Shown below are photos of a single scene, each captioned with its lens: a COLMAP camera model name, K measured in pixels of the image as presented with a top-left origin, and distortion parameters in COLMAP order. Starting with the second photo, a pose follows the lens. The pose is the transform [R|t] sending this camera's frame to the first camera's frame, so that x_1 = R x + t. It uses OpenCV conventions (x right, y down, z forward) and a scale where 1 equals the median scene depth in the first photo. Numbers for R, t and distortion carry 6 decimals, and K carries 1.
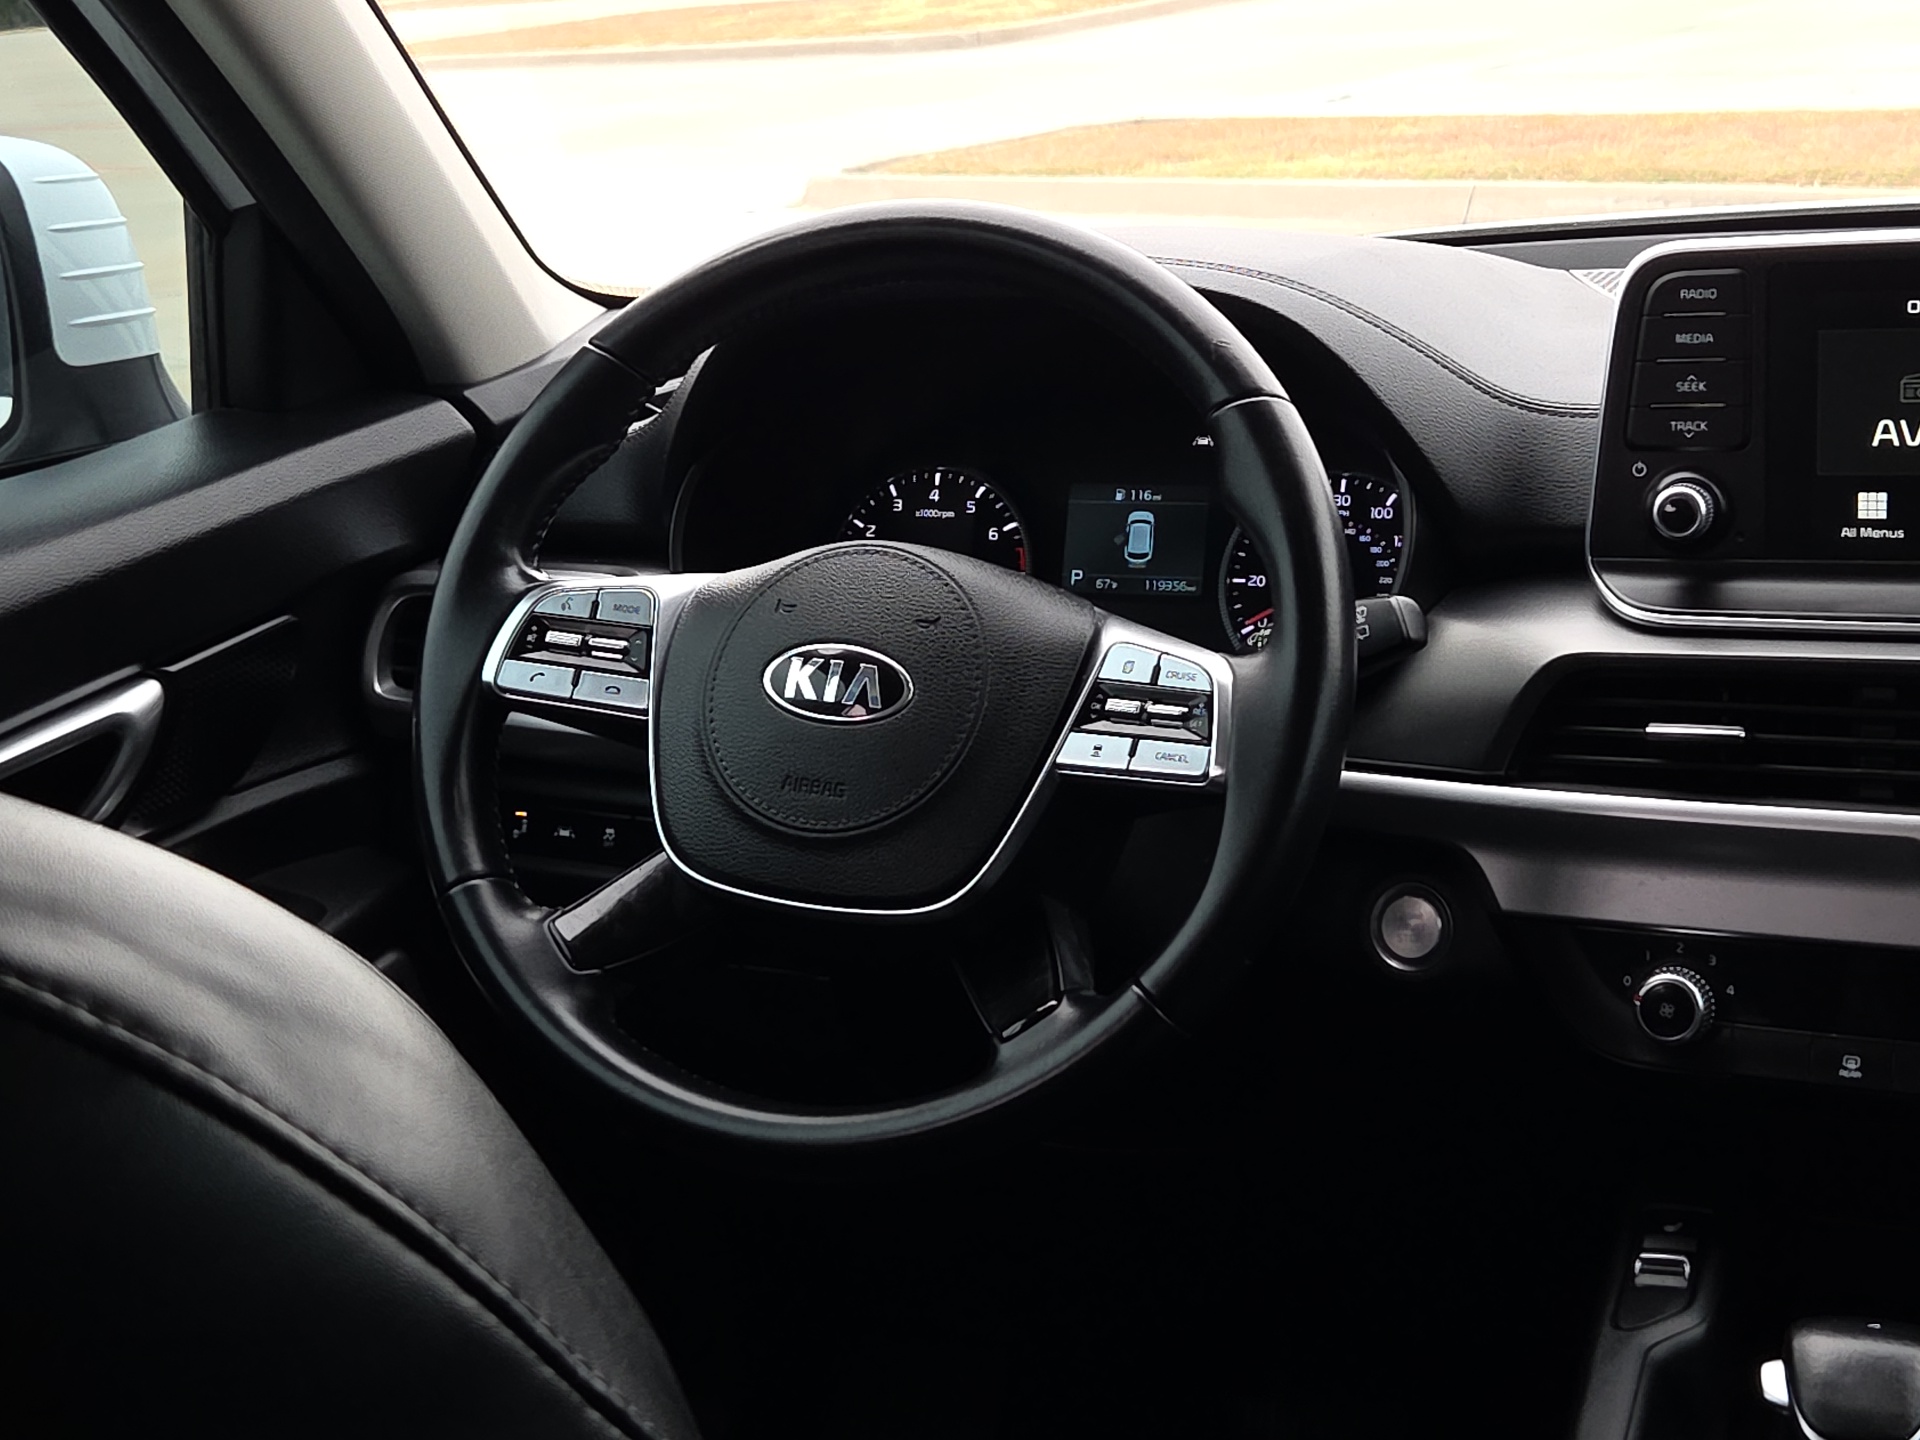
lens RADIAL K [[2989.3, 0, 960.0], [0, 2989.3, 720.0], [0, 0, 1]] dist [0.006194, -0.003257]
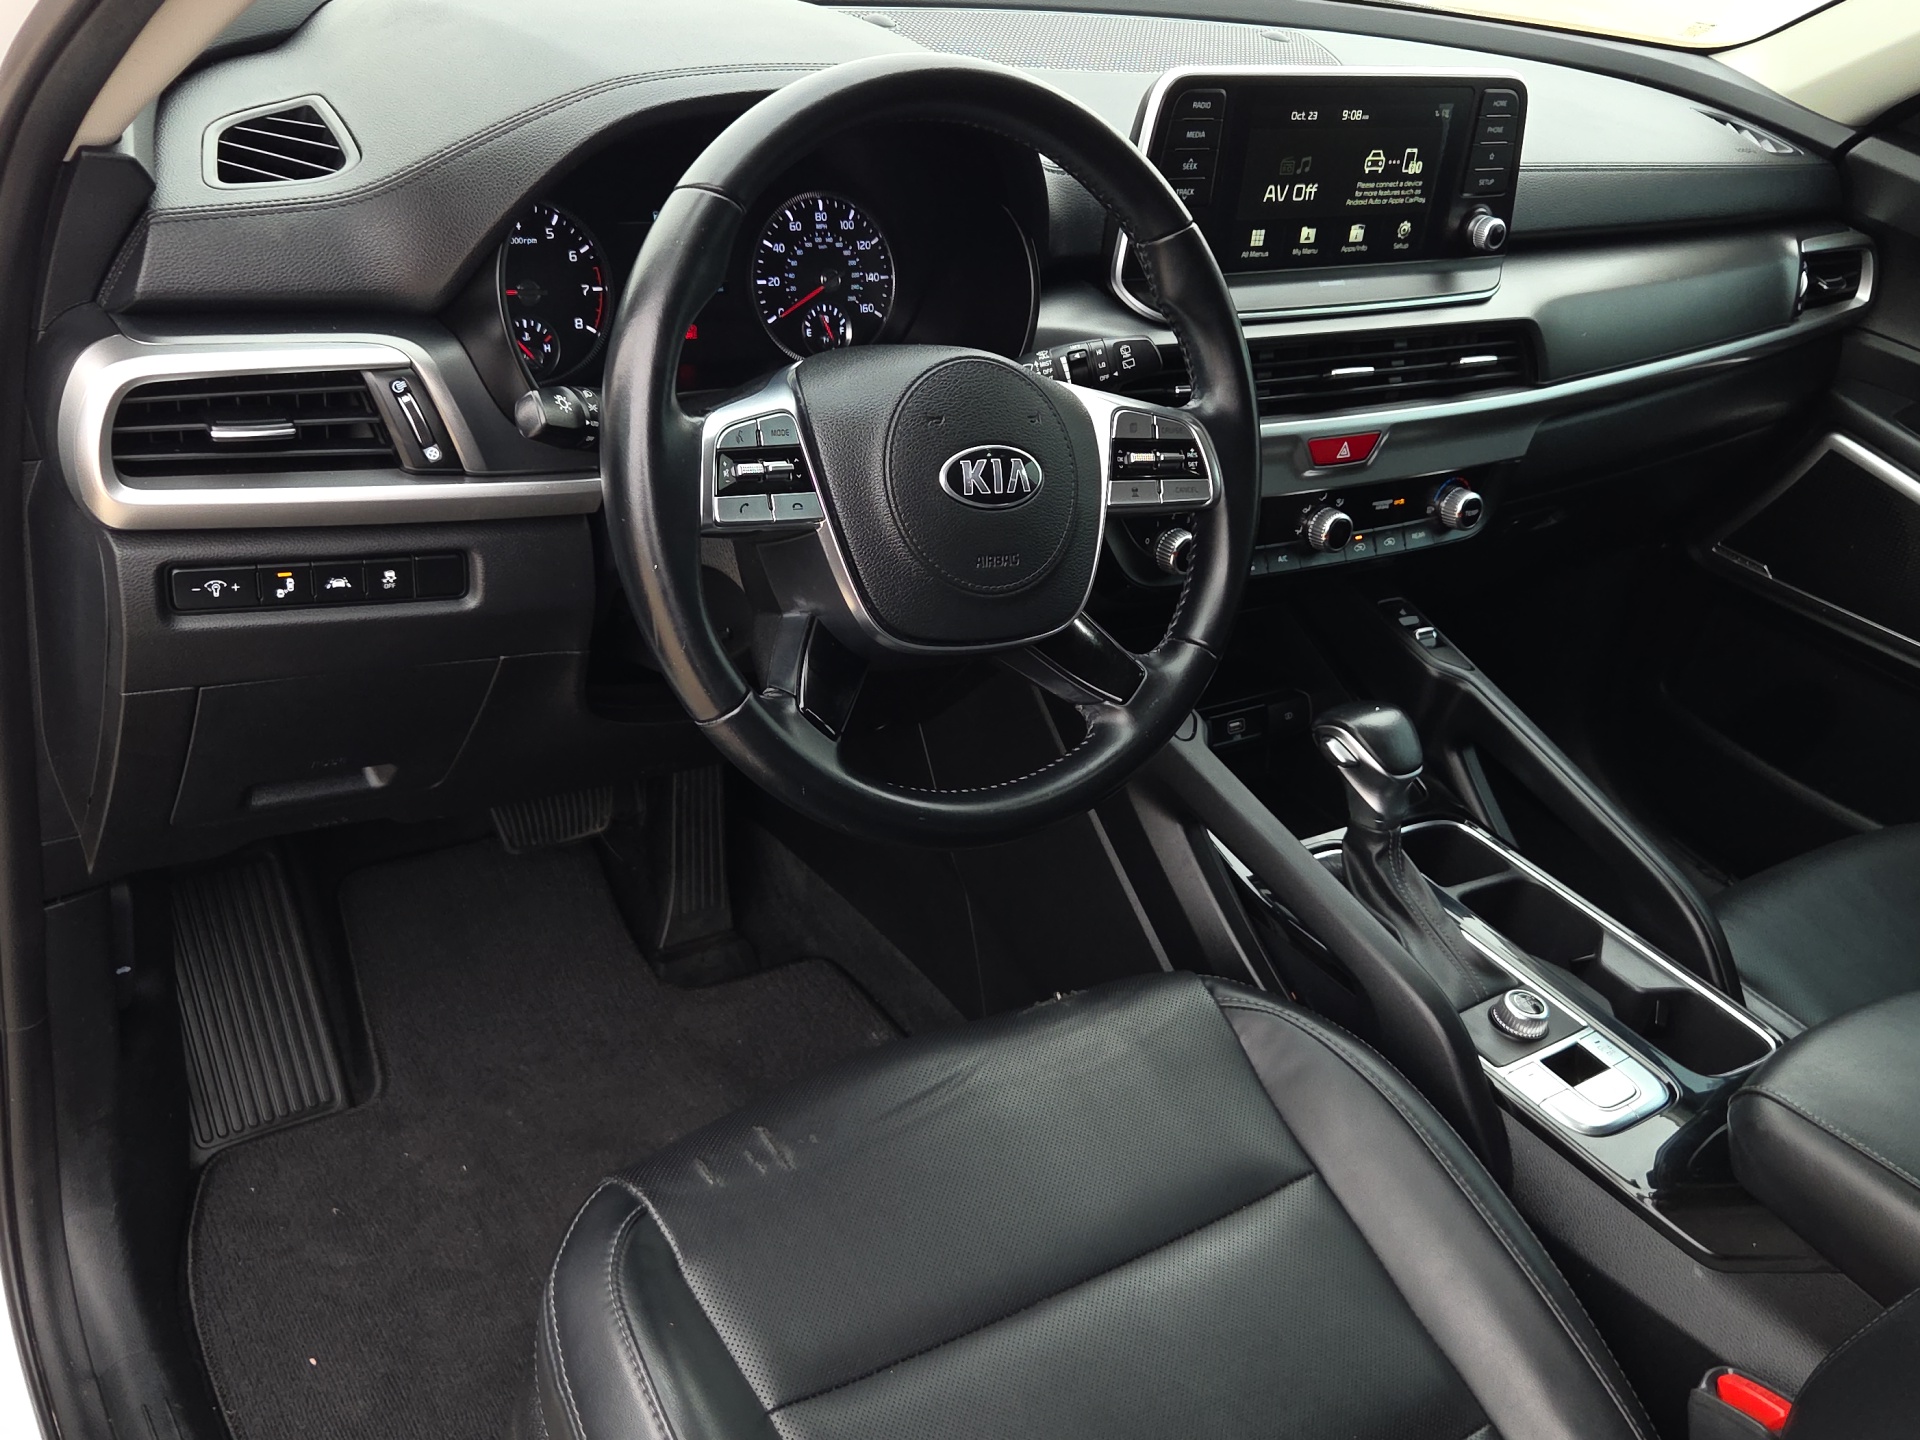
lens RADIAL K [[1806.2, 0, 960.0], [0, 1806.2, 720.0], [0, 0, 1]] dist [0.046955, -0.001053]
pose [[0.533197, -0.310756, 0.786849, -0.658335], [0.004890, 0.931208, 0.364455, -0.187744], [-0.845977, -0.190479, 0.498037, 0.567134]]
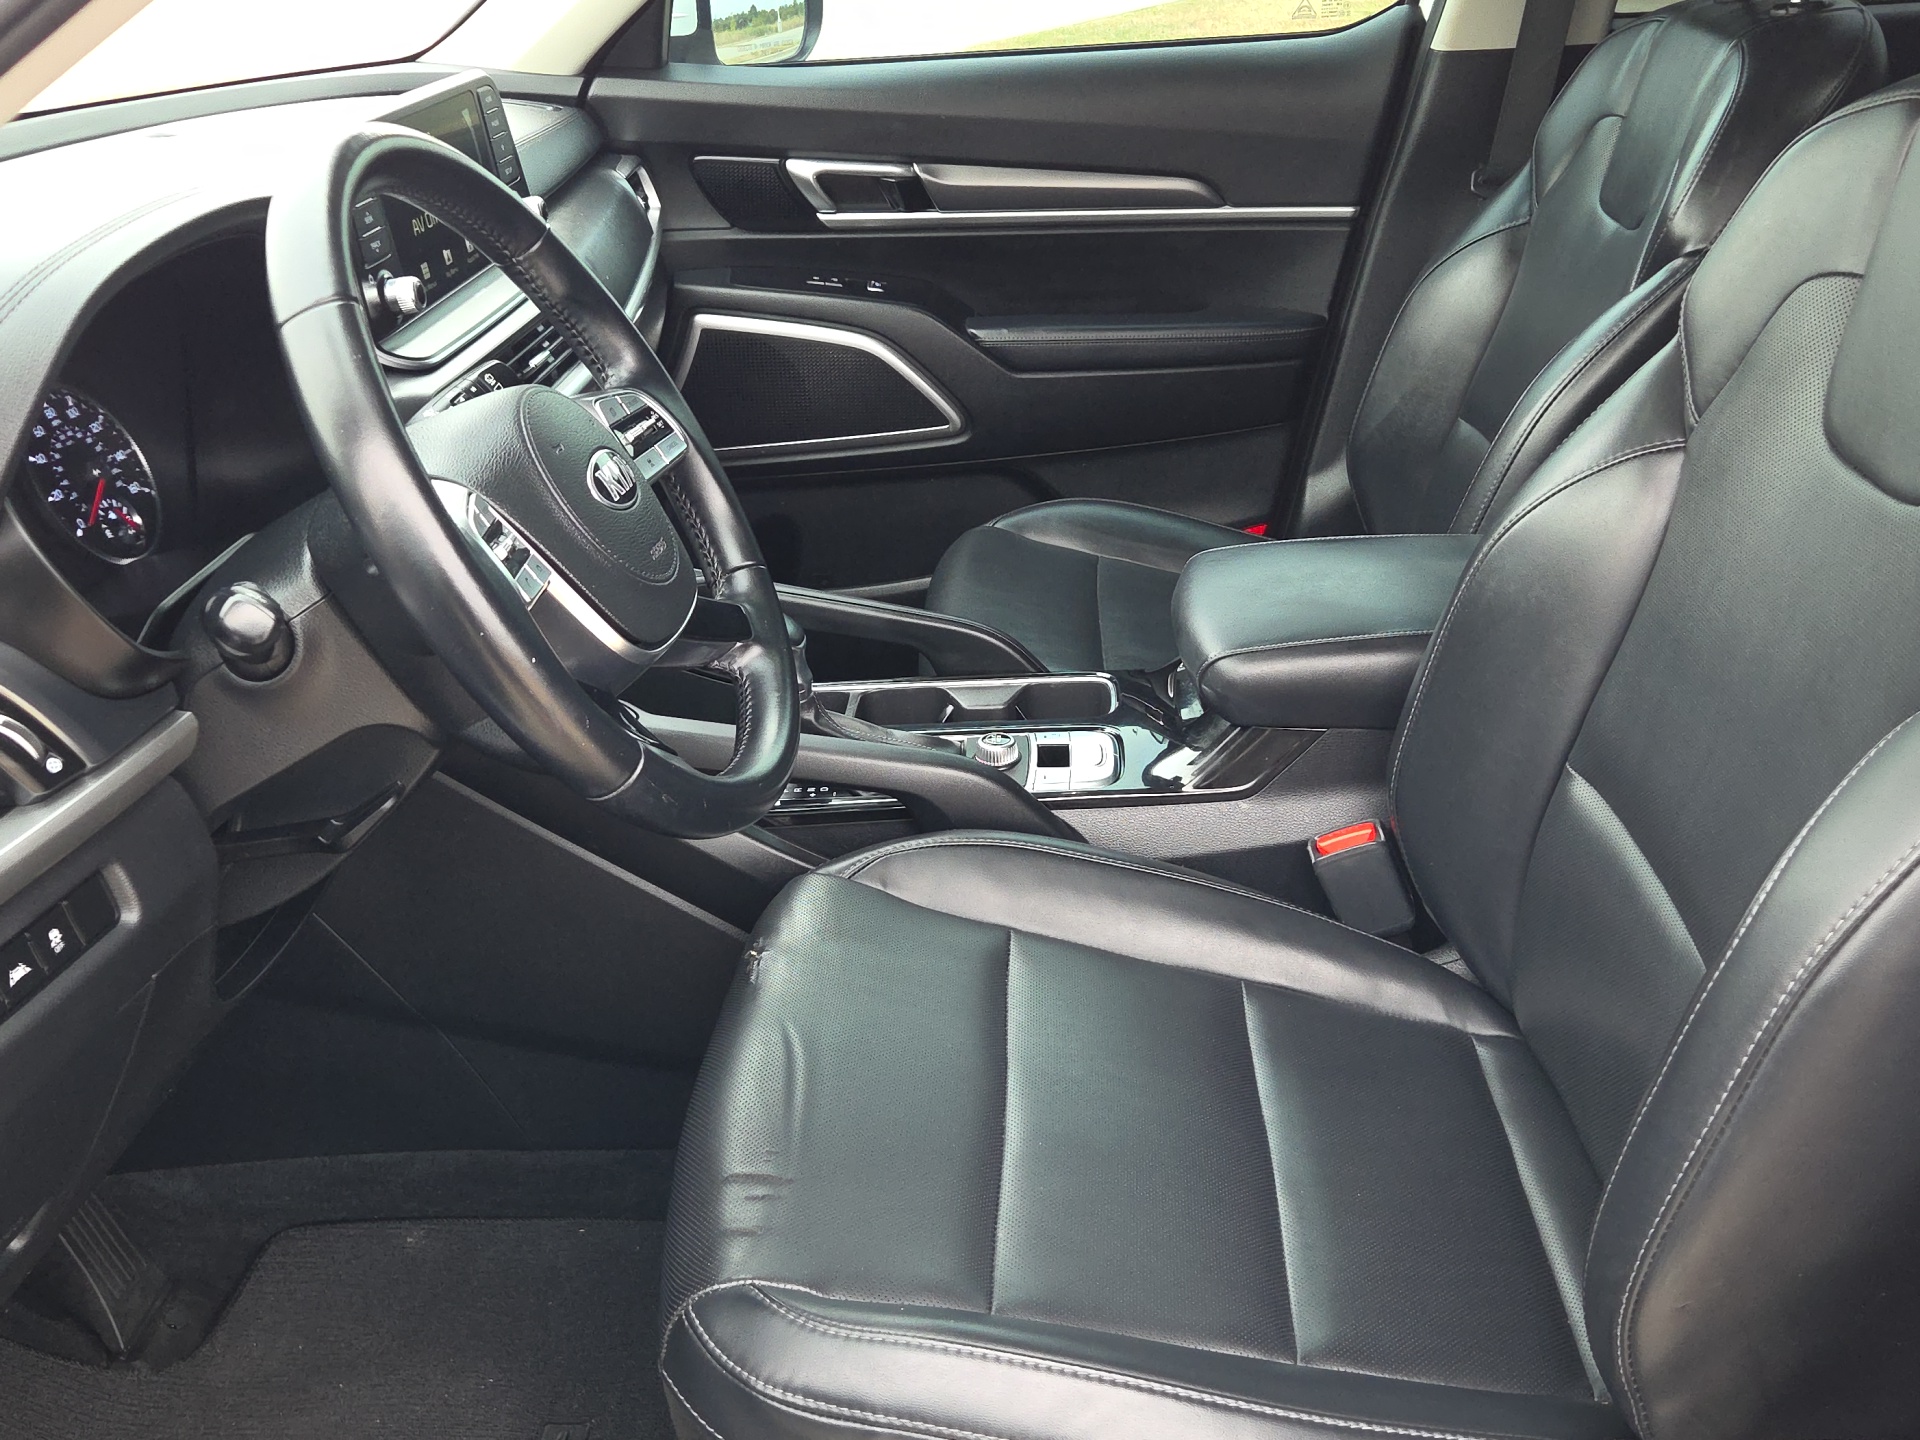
lens RADIAL K [[1819.8, 0, 960.0], [0, 1819.8, 720.0], [0, 0, 1]] dist [0.020686, -0.001343]
pose [[-0.324360, -0.342946, 0.881577, -0.797858], [0.276663, 0.856819, 0.435108, -0.217602], [-0.904571, 0.385032, -0.183037, 0.990517]]
